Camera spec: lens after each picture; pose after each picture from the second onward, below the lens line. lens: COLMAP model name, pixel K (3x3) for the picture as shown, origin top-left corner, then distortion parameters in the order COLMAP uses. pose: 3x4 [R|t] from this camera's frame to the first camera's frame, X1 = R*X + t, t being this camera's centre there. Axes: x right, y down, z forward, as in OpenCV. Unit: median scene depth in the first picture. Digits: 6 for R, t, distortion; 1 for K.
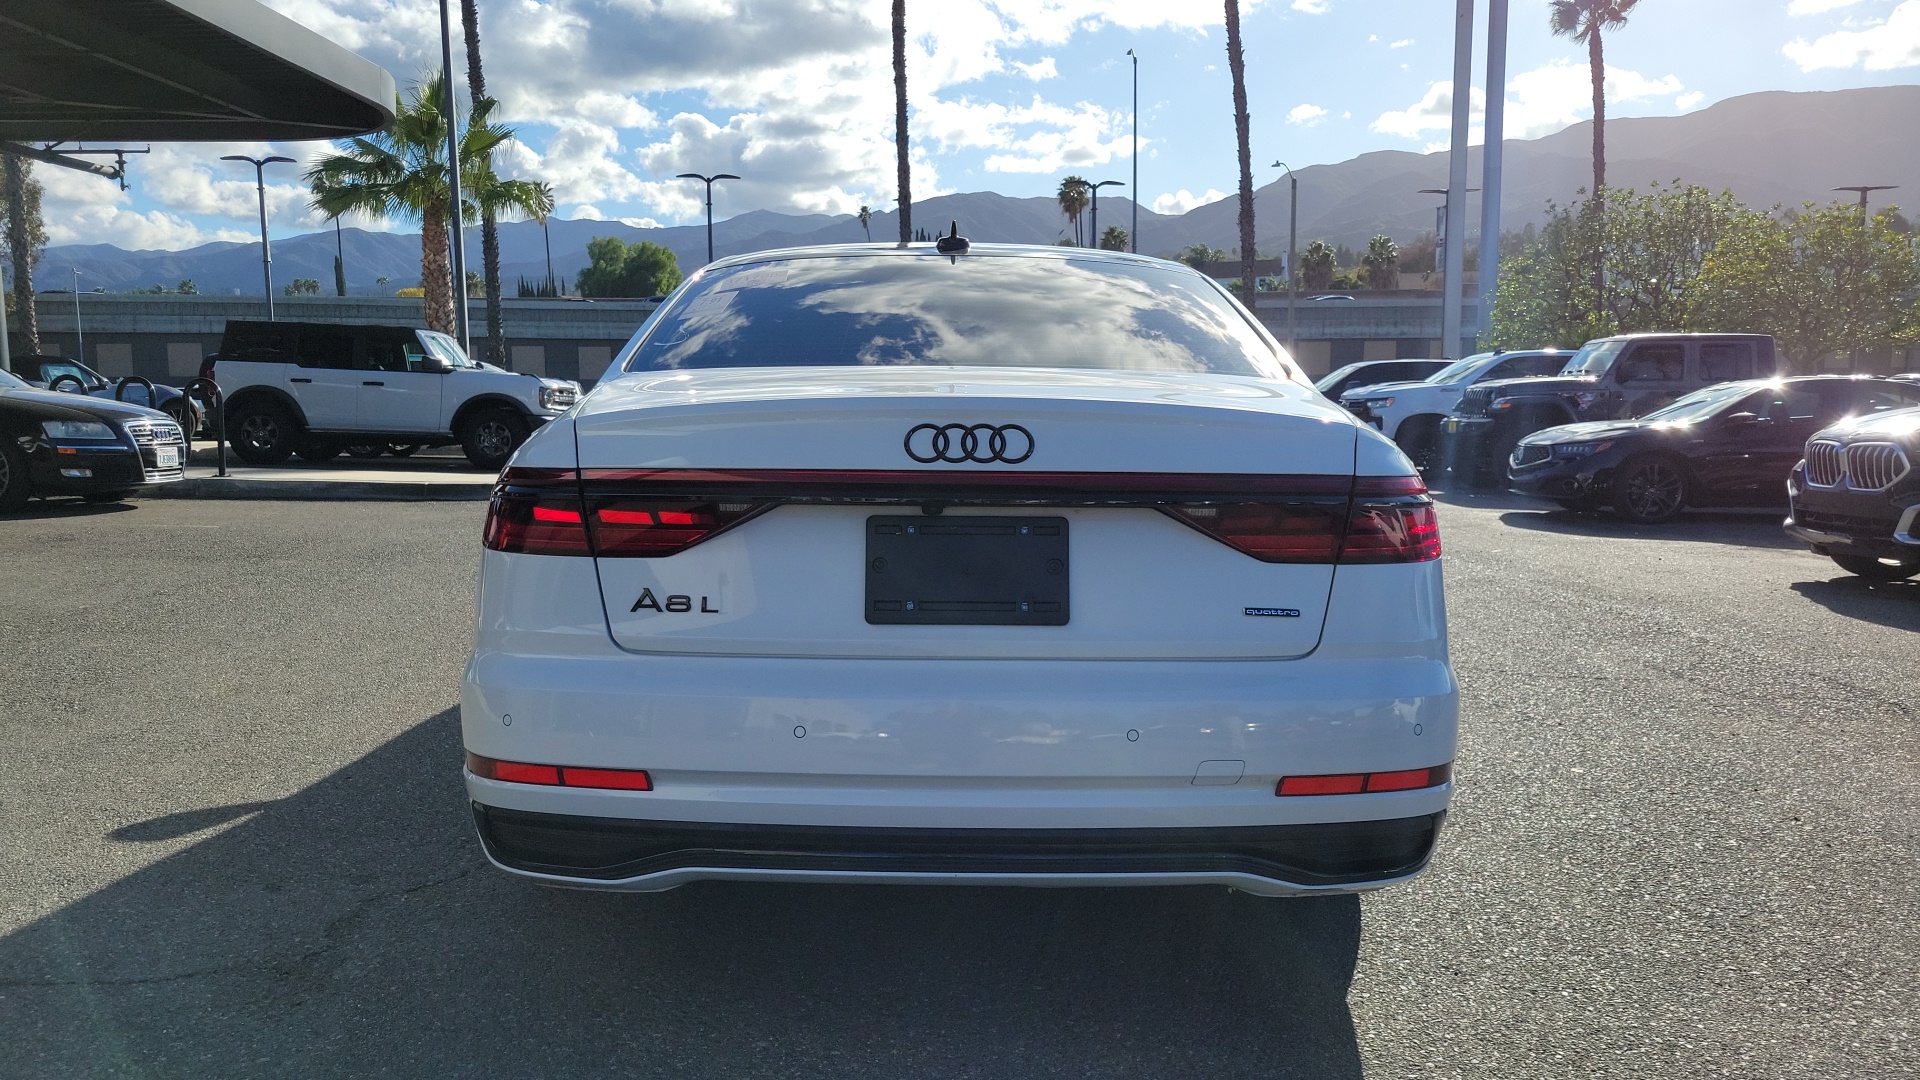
lens RADIAL K [[1425.9, 0, 973.7], [0, 1425.9, 535.9], [0, 0, 1]] dist [0.078661, -0.073240]
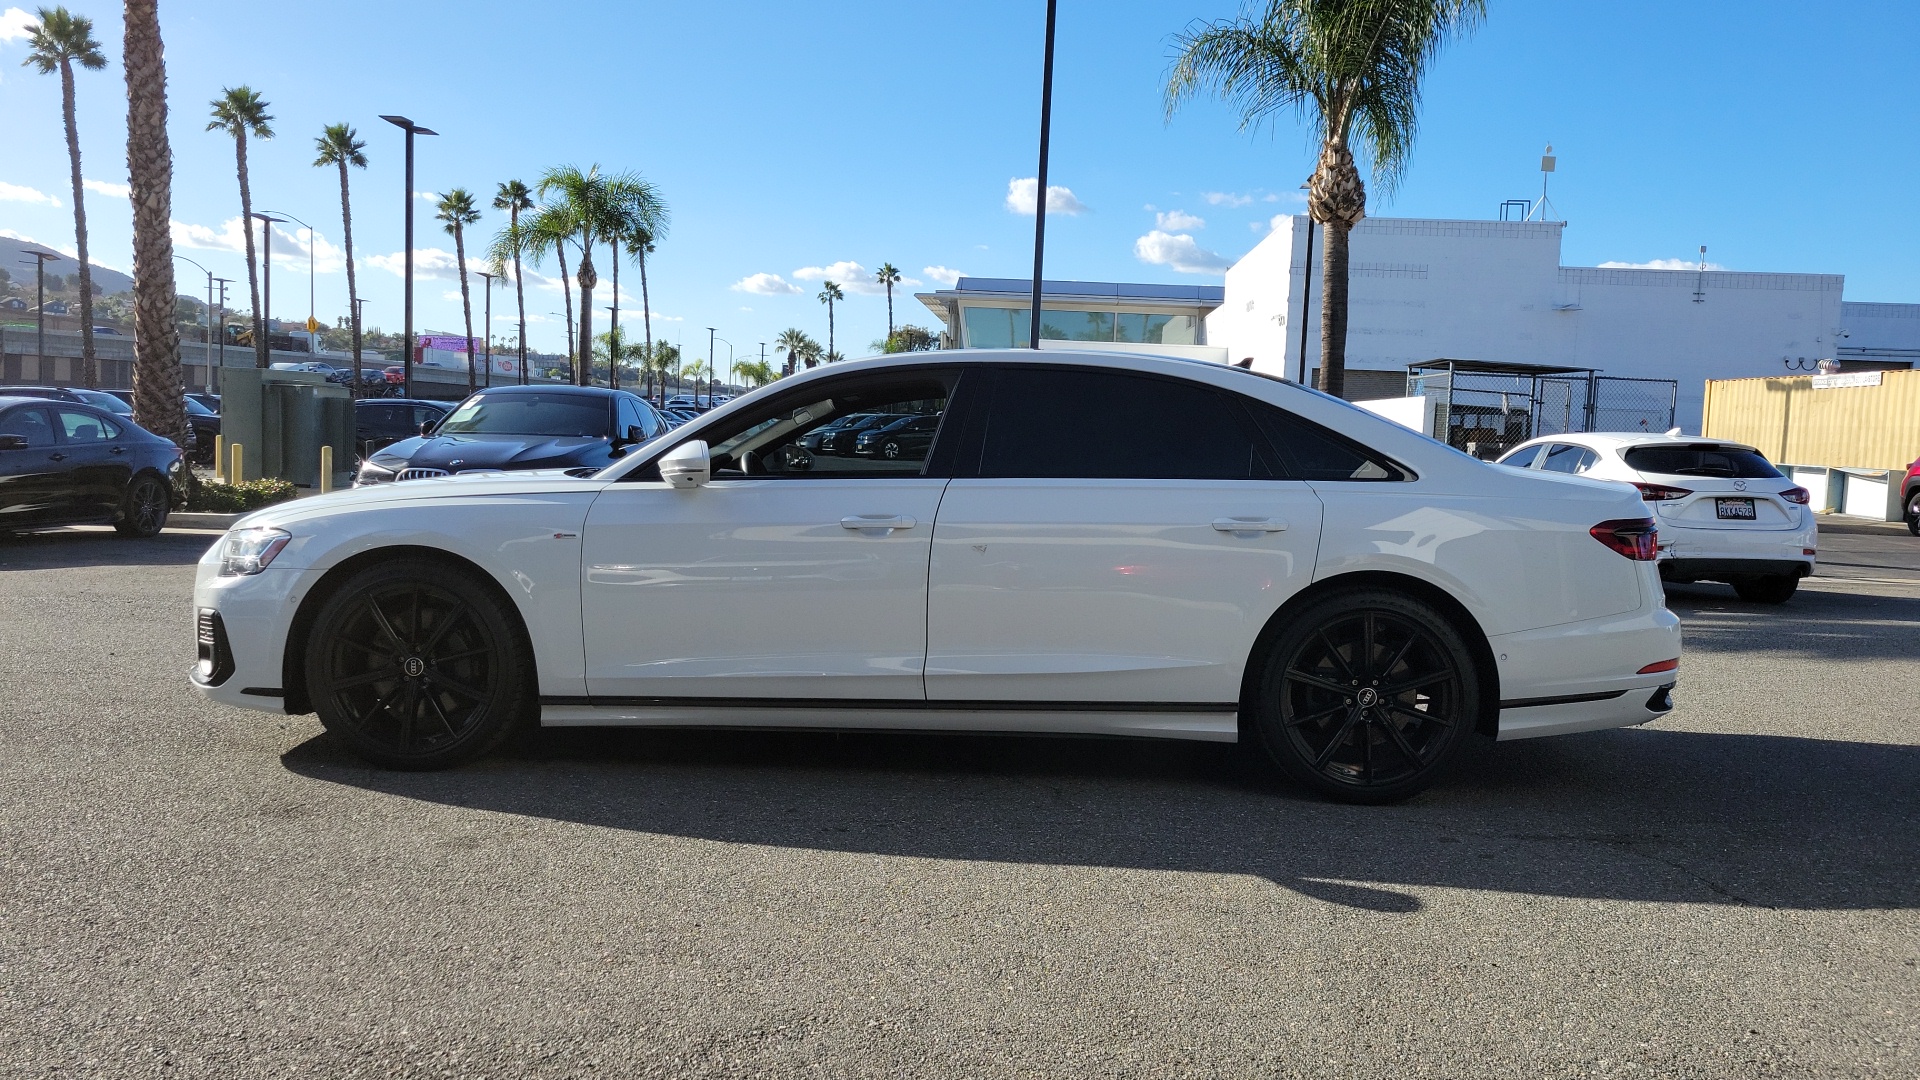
lens RADIAL K [[1425.9, 0, 973.7], [0, 1425.9, 535.9], [0, 0, 1]] dist [0.078661, -0.073240]
pose [[0.047436, -0.066376, 0.996667, -1.808249], [0.068311, 0.995669, 0.063058, -0.163305], [-0.996536, 0.065092, 0.051765, 1.389334]]
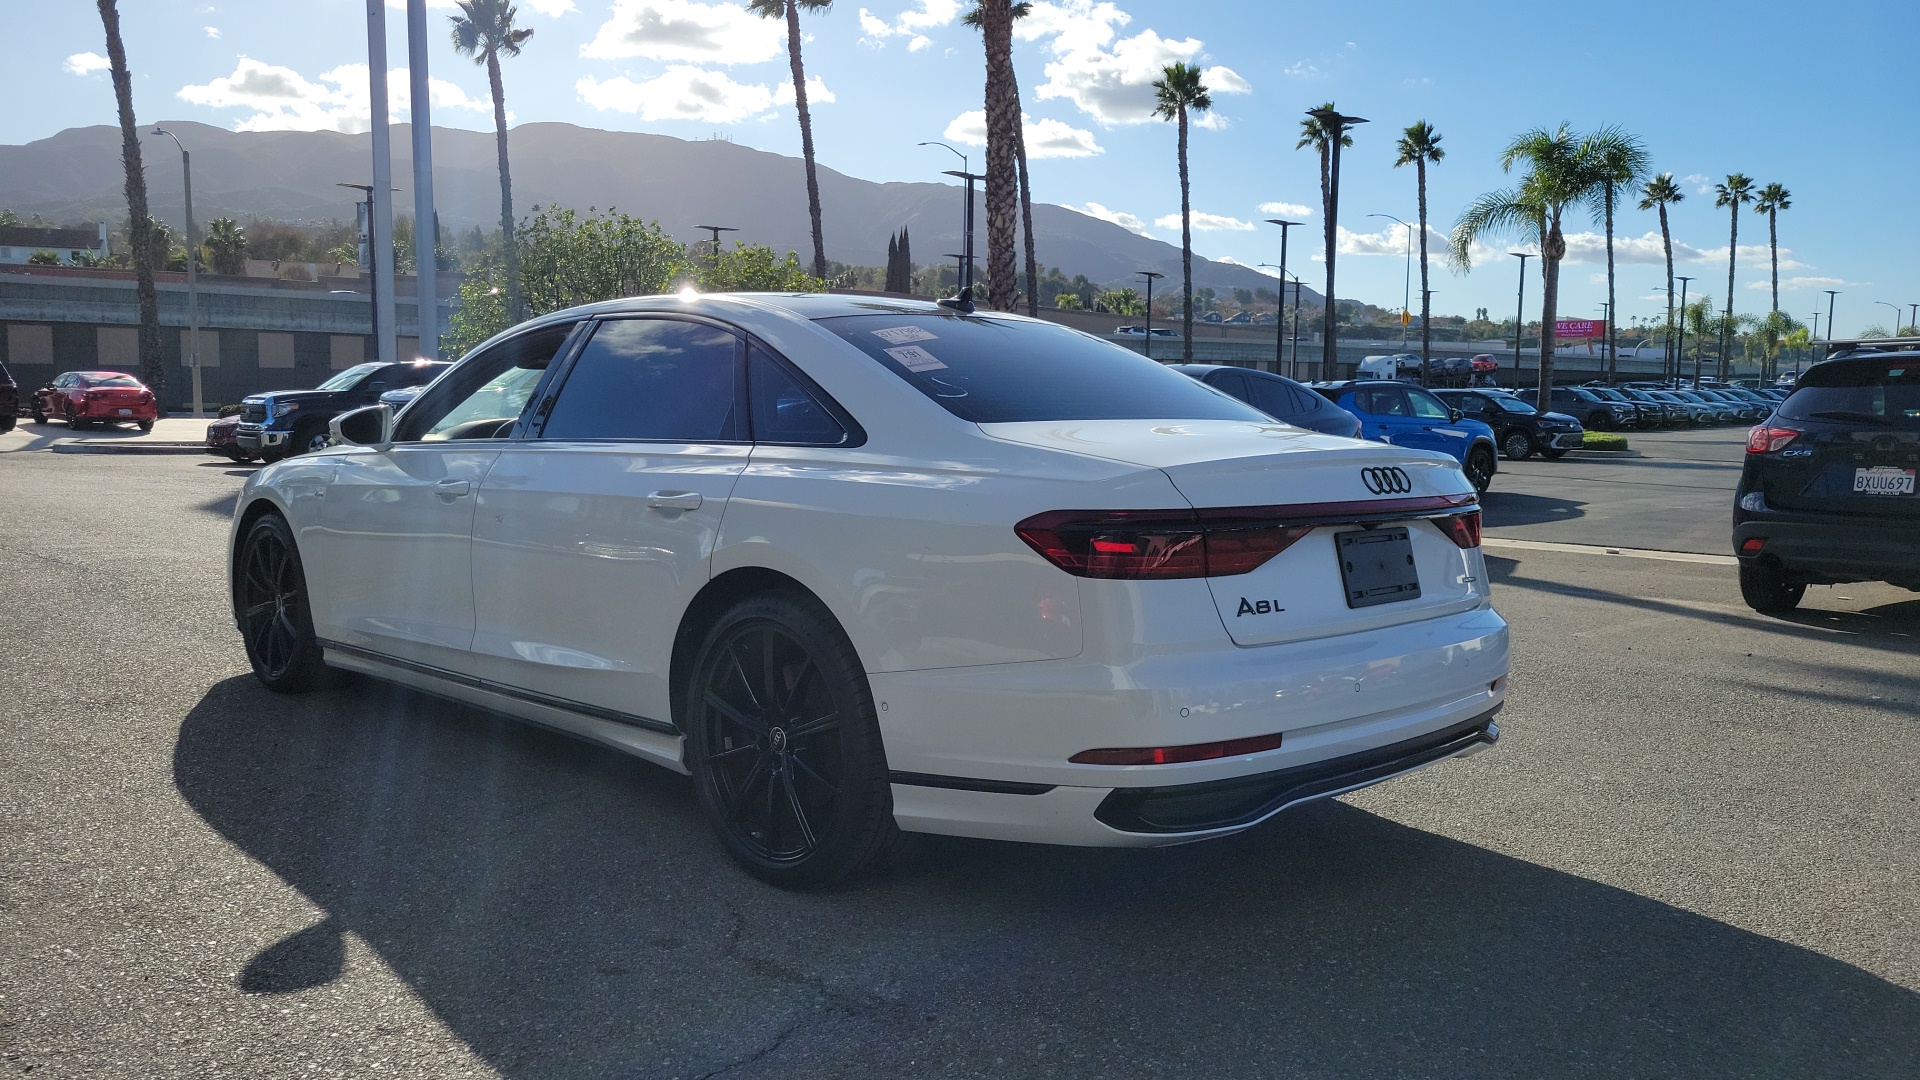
lens RADIAL K [[1425.9, 0, 973.7], [0, 1425.9, 535.9], [0, 0, 1]] dist [0.078661, -0.073240]
pose [[0.716312, -0.054547, 0.695644, -0.950413], [0.053001, 0.998313, 0.023704, -0.046070], [-0.695764, 0.019890, 0.717995, 0.168810]]
